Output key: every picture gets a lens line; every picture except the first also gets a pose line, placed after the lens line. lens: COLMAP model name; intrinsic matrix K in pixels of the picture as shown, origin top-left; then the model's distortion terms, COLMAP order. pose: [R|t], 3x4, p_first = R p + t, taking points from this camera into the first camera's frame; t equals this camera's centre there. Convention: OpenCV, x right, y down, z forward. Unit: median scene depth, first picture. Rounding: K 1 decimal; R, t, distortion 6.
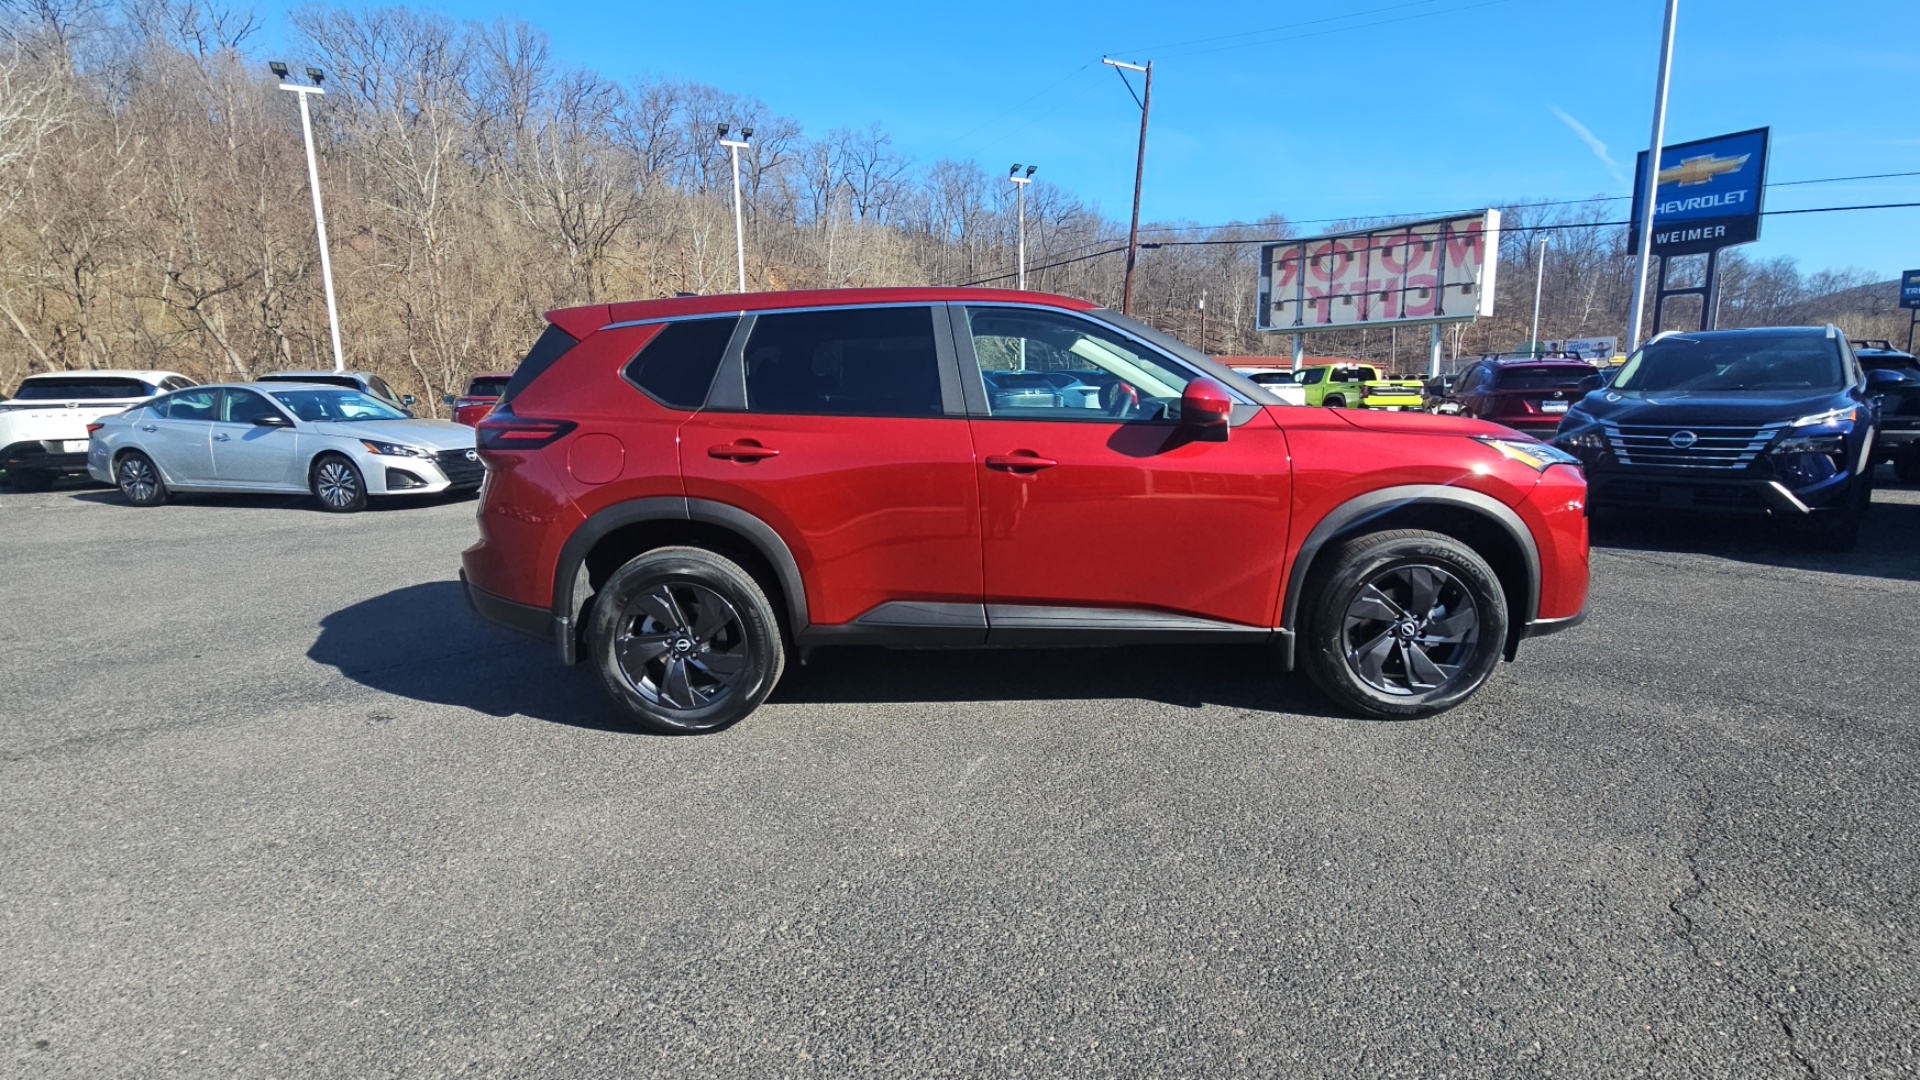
lens RADIAL K [[858.6, 0, 956.5], [0, 858.6, 531.4], [0, 0, 1]] dist [0.013977, -0.009363]
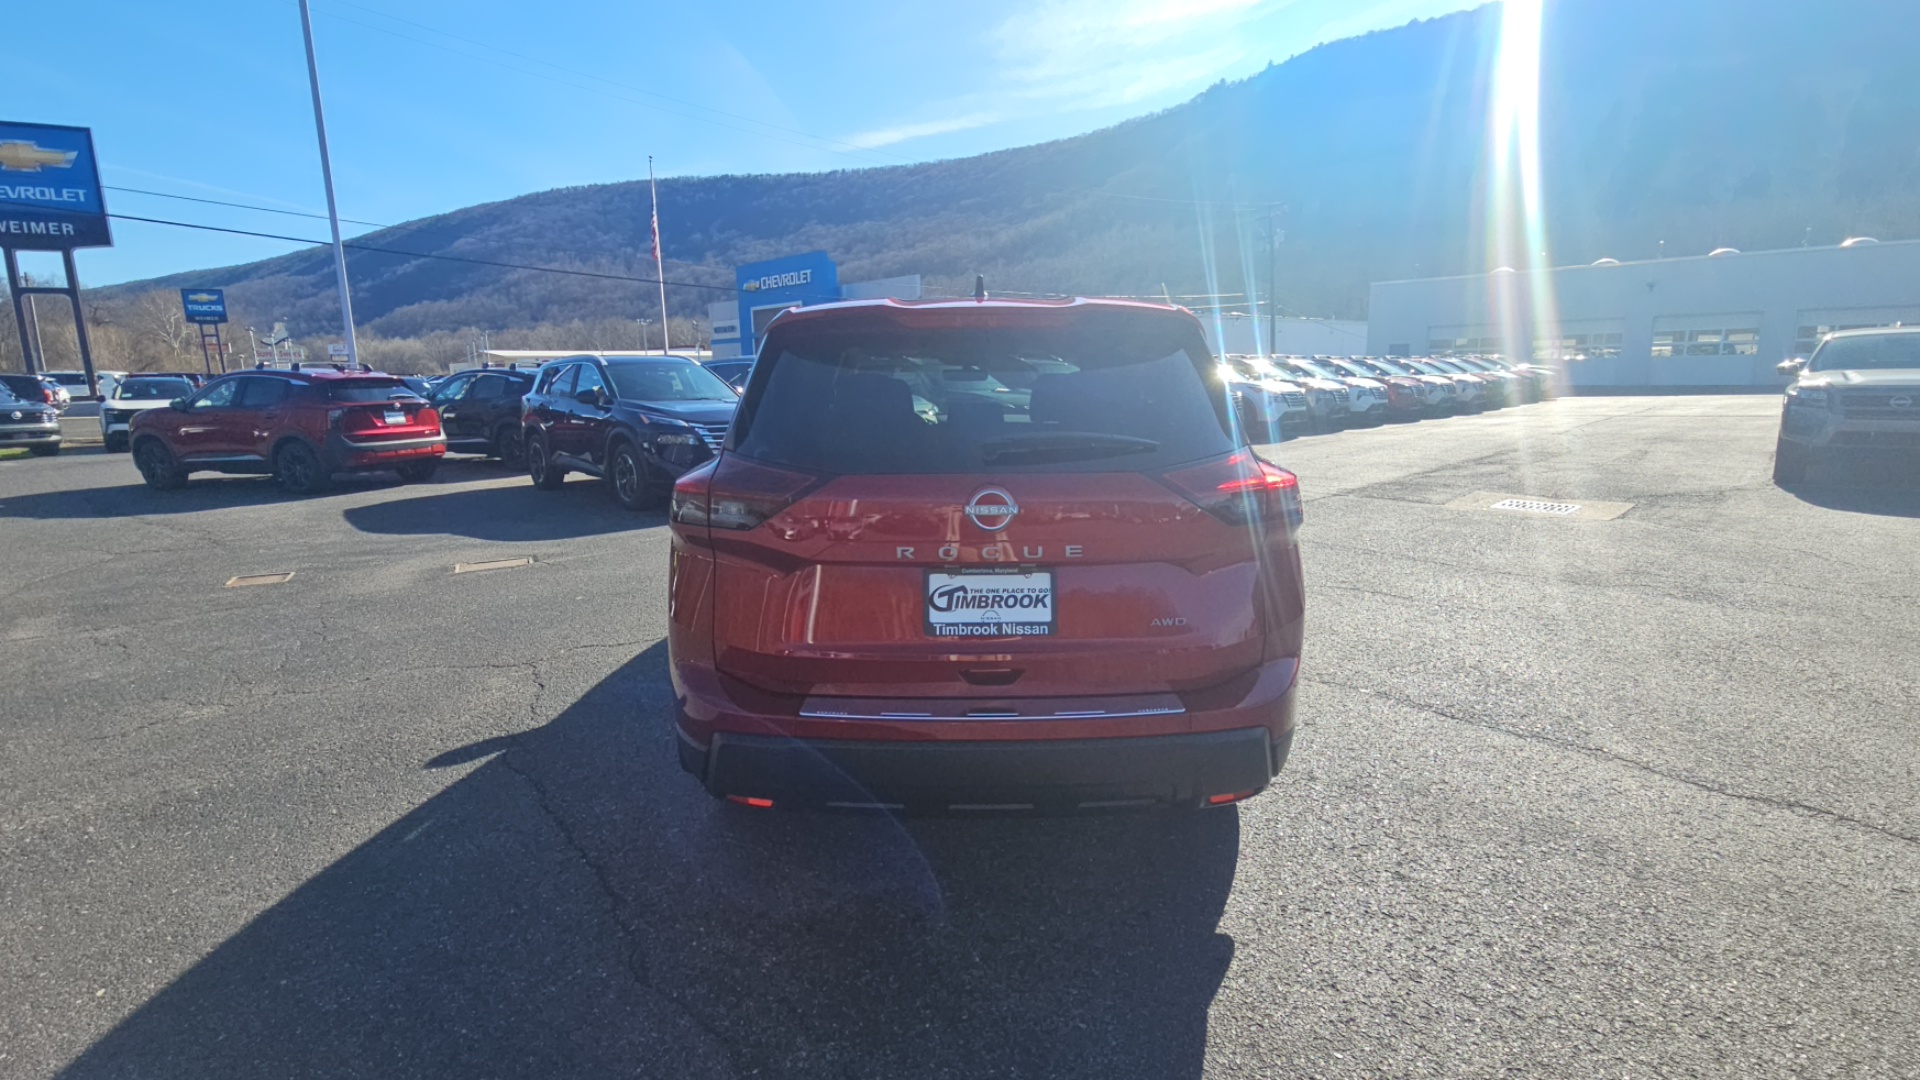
lens RADIAL K [[858.6, 0, 956.5], [0, 858.6, 531.4], [0, 0, 1]] dist [0.013977, -0.009363]
pose [[-0.021494, -0.166332, 0.985835, -0.132937], [0.174608, 0.970284, 0.167515, -0.026650], [-0.984403, 0.175735, 0.008187, 0.138935]]
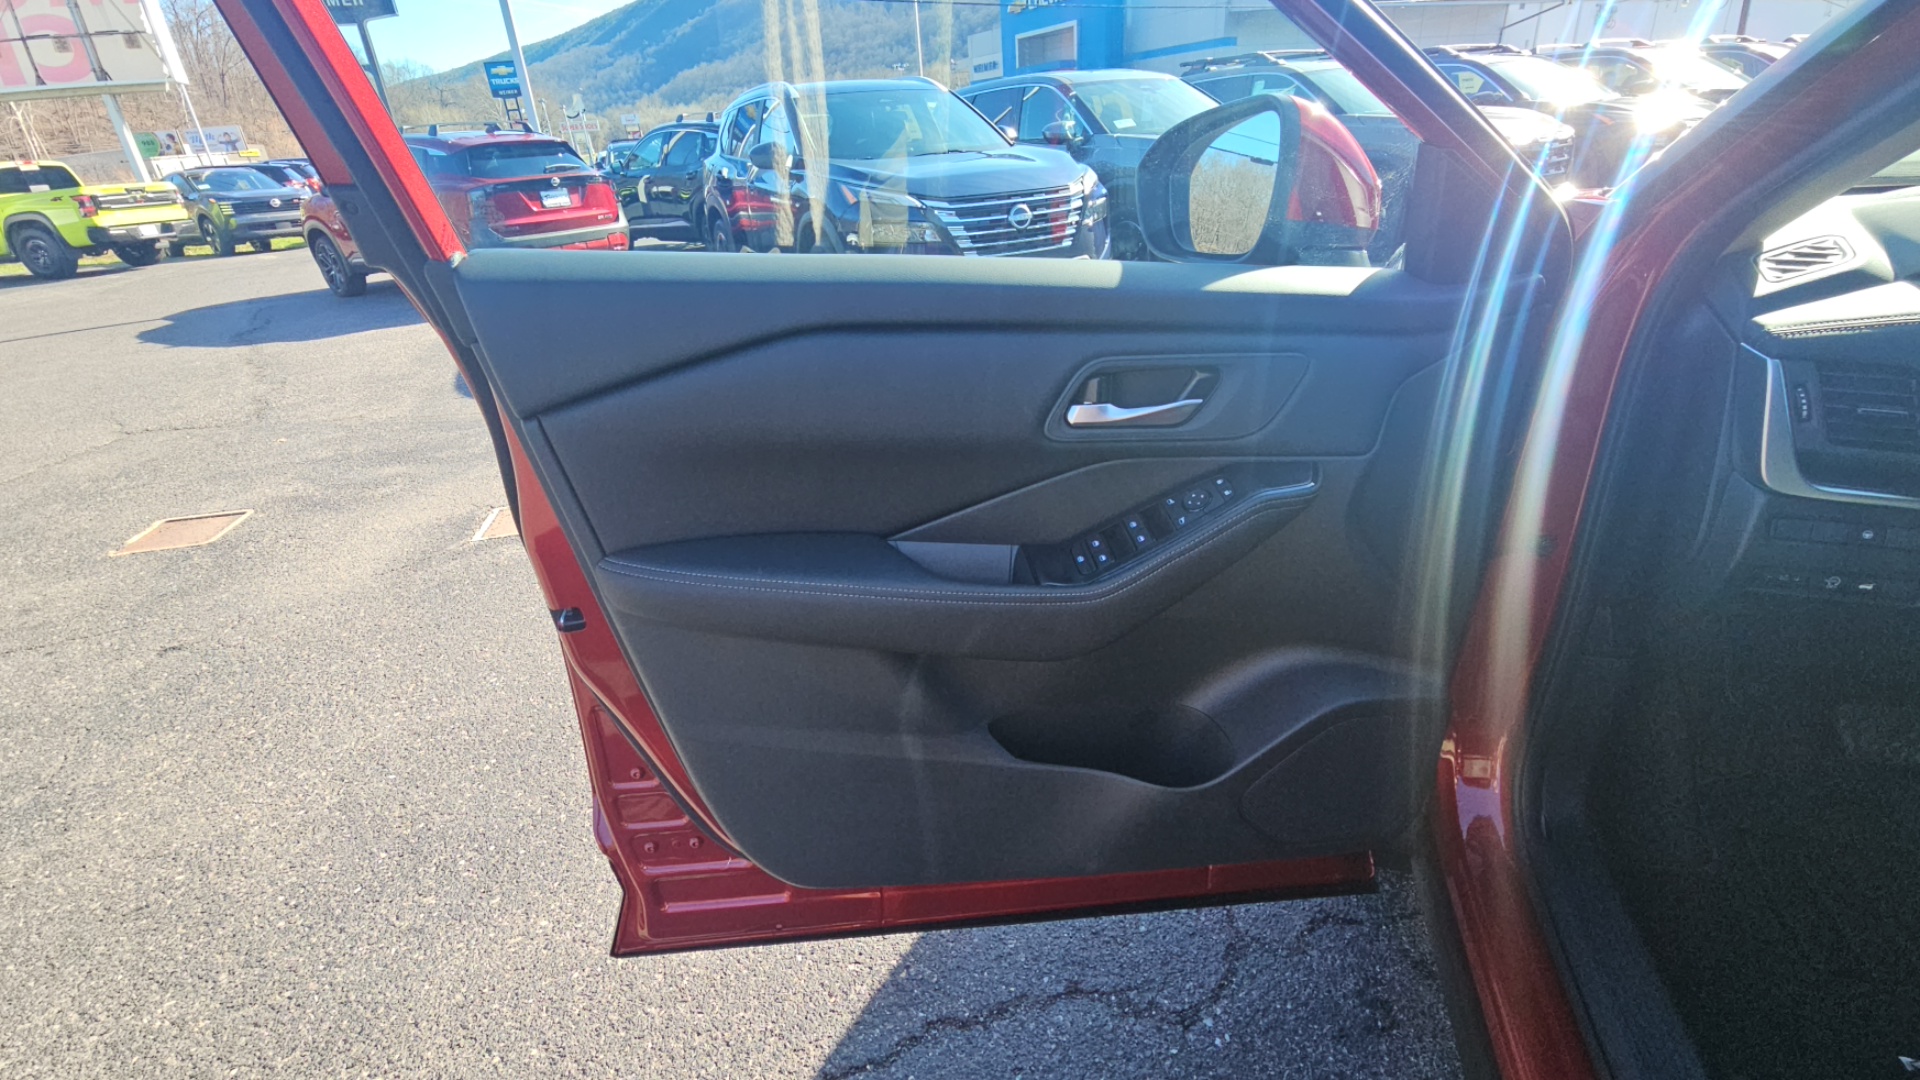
lens RADIAL K [[858.6, 0, 956.5], [0, 858.6, 531.4], [0, 0, 1]] dist [0.013977, -0.009363]
pose [[0.264175, -0.409238, 0.873348, 0.003579], [0.213256, 0.907888, 0.360916, -0.029834], [-0.940603, 0.090902, 0.327114, 0.172835]]
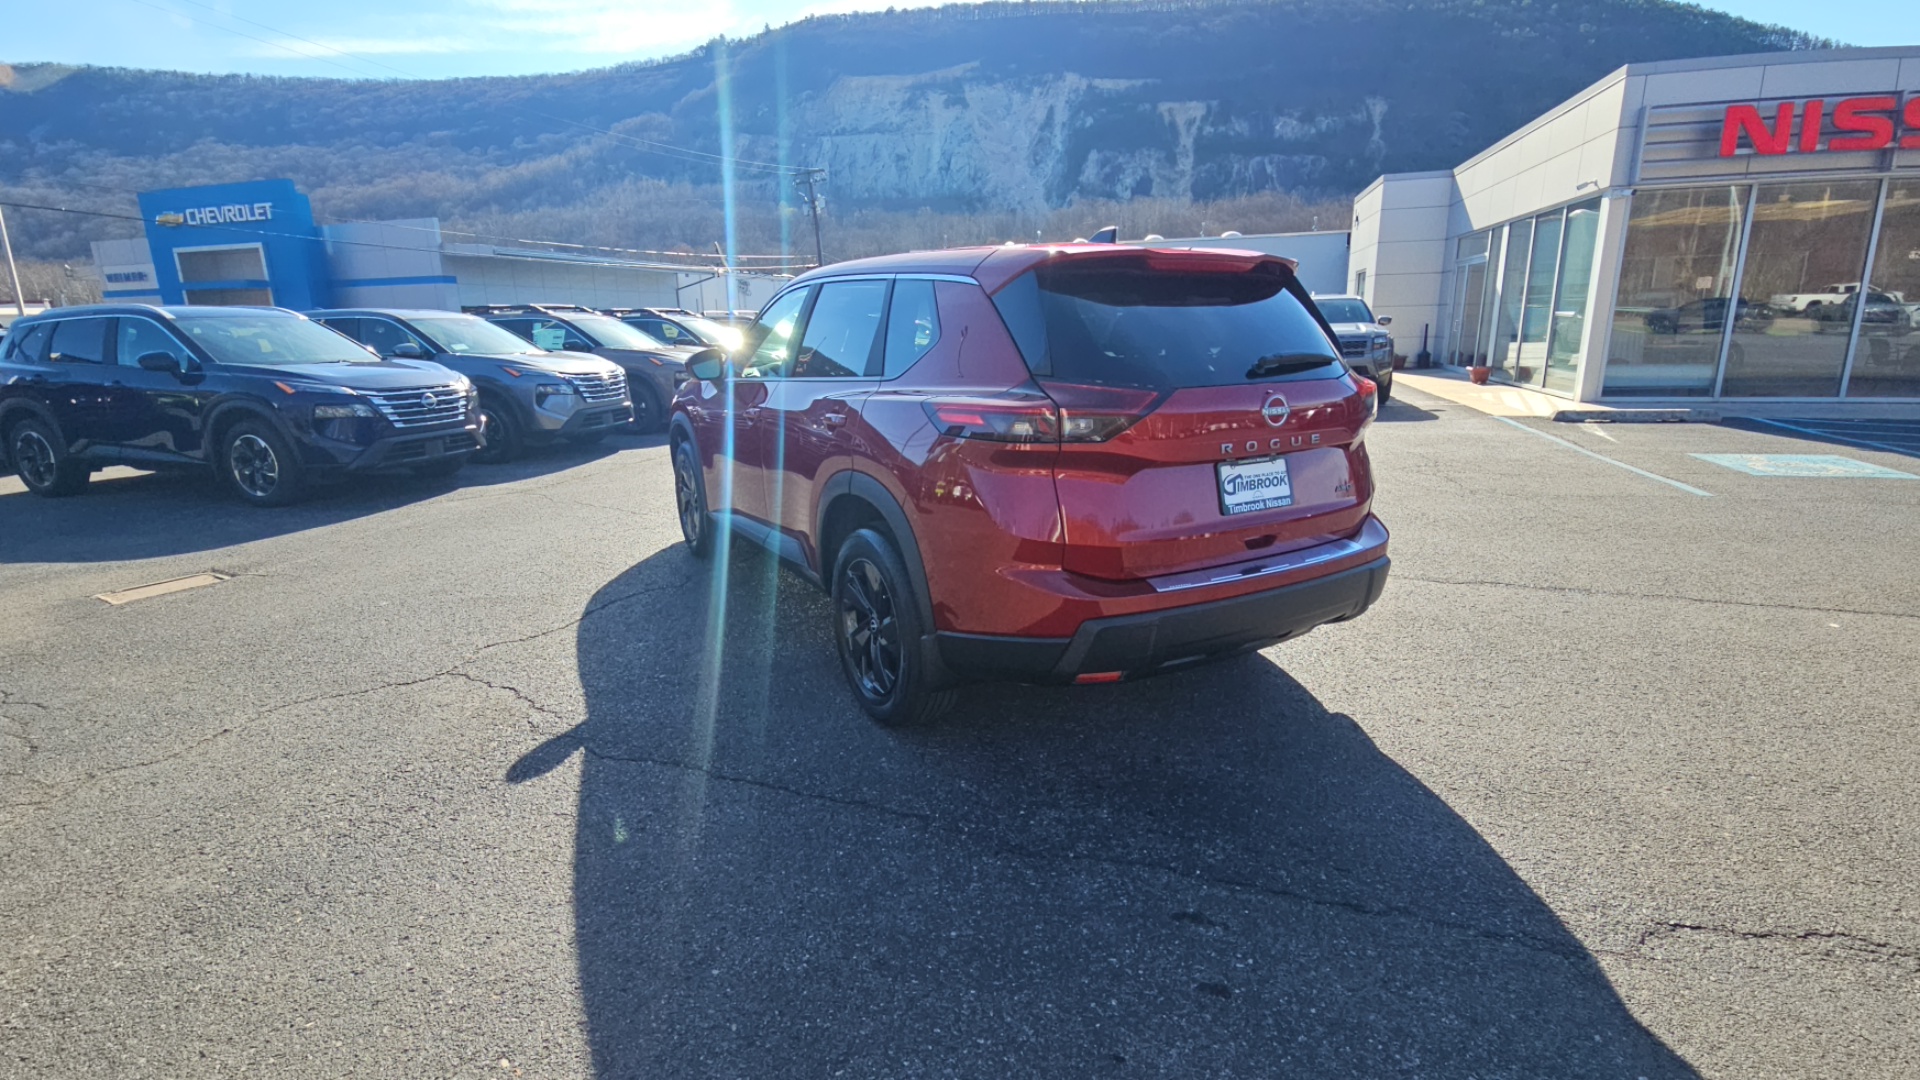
lens RADIAL K [[858.6, 0, 956.5], [0, 858.6, 531.4], [0, 0, 1]] dist [0.013977, -0.009363]
pose [[-0.515919, -0.173875, 0.838806, -0.125690], [0.162610, 0.941503, 0.295179, -0.036038], [-0.841062, 0.288687, -0.457465, 0.206629]]
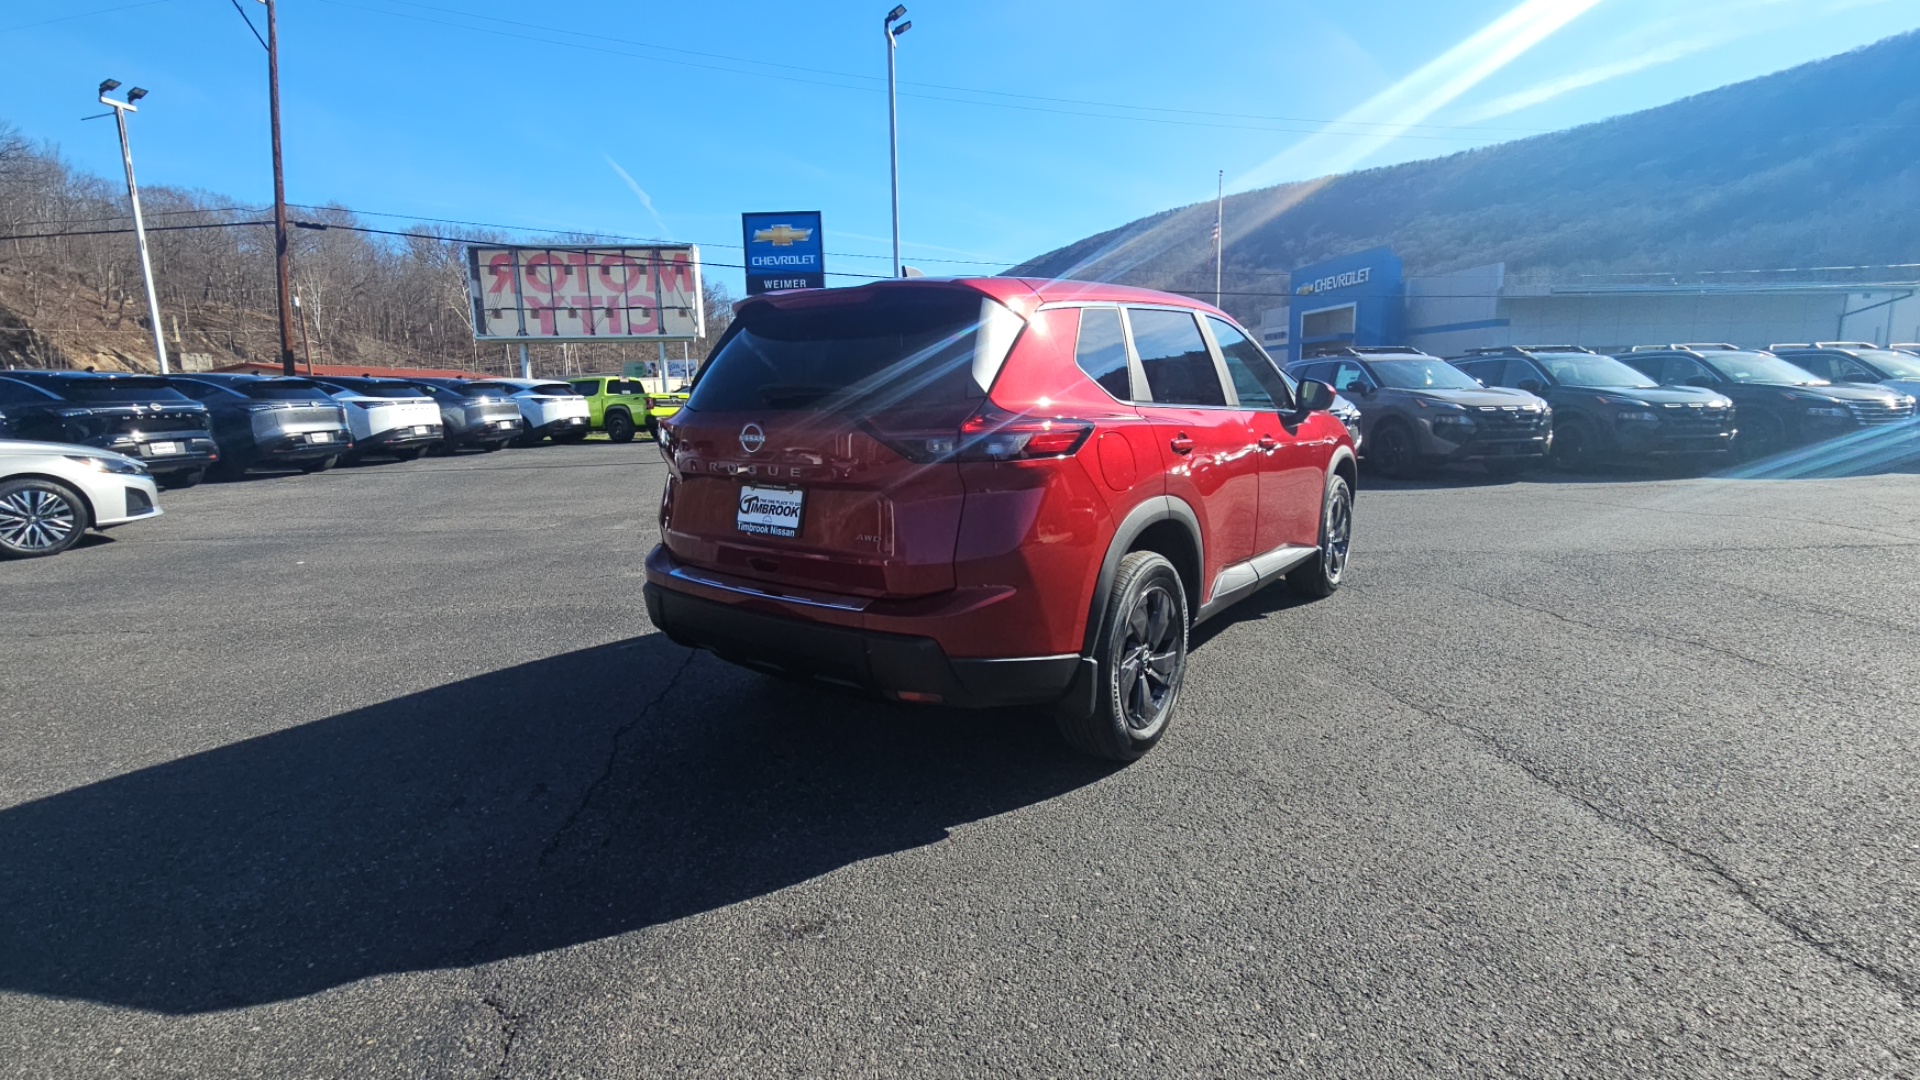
lens RADIAL K [[858.6, 0, 956.5], [0, 858.6, 531.4], [0, 0, 1]] dist [0.013977, -0.009363]
pose [[0.578831, -0.125646, 0.805709, -0.129195], [0.139042, 0.988796, 0.054308, -0.008965], [-0.803506, 0.080592, 0.589816, 0.066834]]
